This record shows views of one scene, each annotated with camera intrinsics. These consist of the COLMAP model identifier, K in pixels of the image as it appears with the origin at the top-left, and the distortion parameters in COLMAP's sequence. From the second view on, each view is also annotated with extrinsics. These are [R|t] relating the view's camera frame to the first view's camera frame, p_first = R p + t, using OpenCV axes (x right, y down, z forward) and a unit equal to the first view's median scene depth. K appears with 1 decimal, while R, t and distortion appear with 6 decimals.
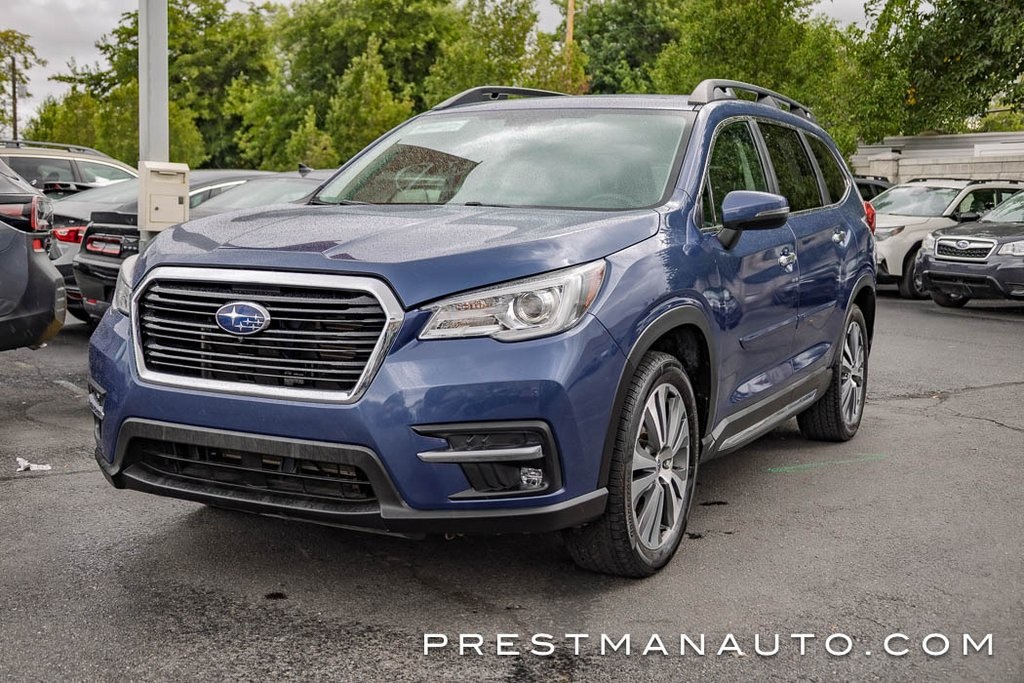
lens RADIAL K [[1272.5, 0, 507.5], [0, 1272.5, 344.9], [0, 0, 1]] dist [-0.002055, 0.000000]
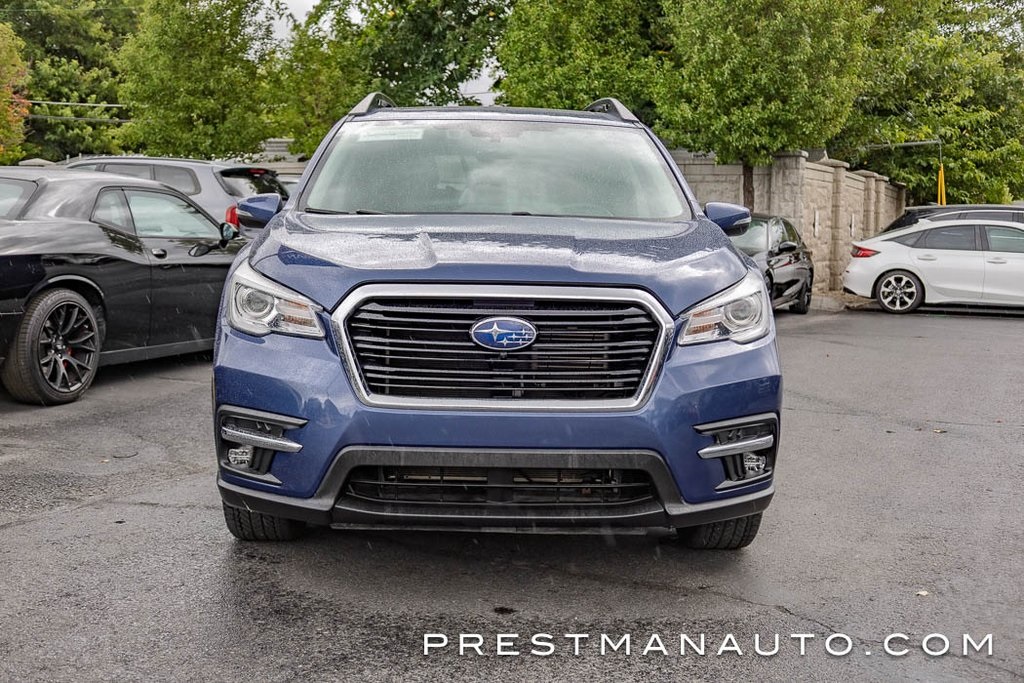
lens RADIAL K [[1272.5, 0, 515.7], [0, 1272.5, 336.1], [0, 0, 1]] dist [-0.002055, 0.000000]
pose [[0.867259, -0.047225, 0.495612, -0.690607], [0.048653, 0.998765, 0.010032, -0.028513], [-0.495474, 0.015412, 0.868486, 0.133487]]
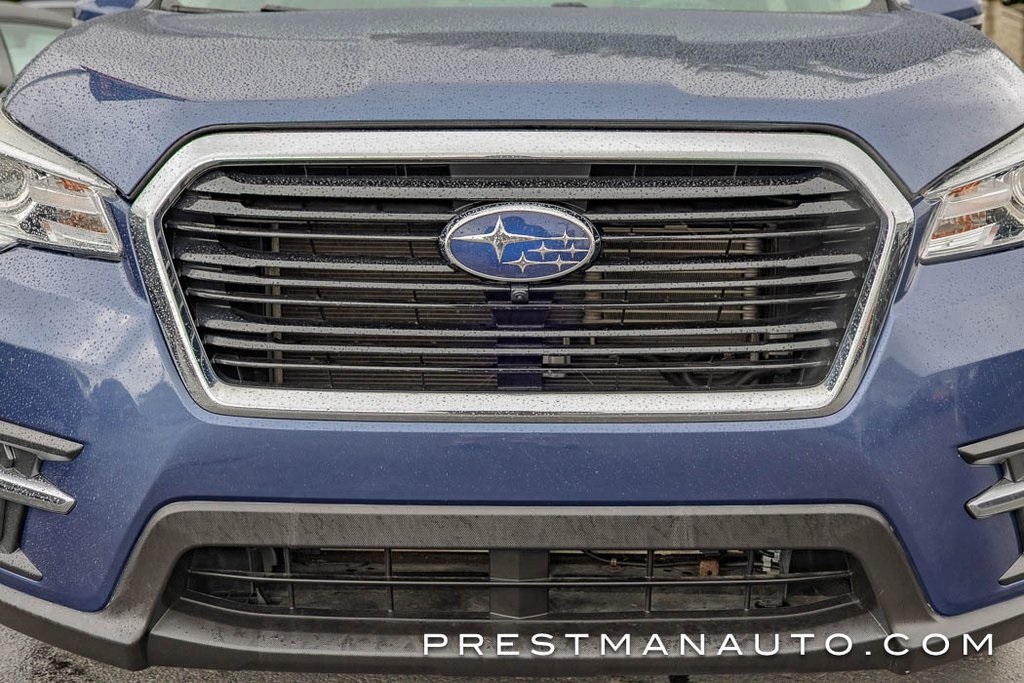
lens RADIAL K [[1398.2, 0, 505.0], [0, 1398.2, 349.0], [0, 0, 1]] dist [0.100928, 0.000000]
pose [[0.889566, -0.099701, 0.445793, -0.425438], [0.064123, 0.993483, 0.094235, -0.030235], [-0.452283, -0.055242, 0.890162, 0.579506]]
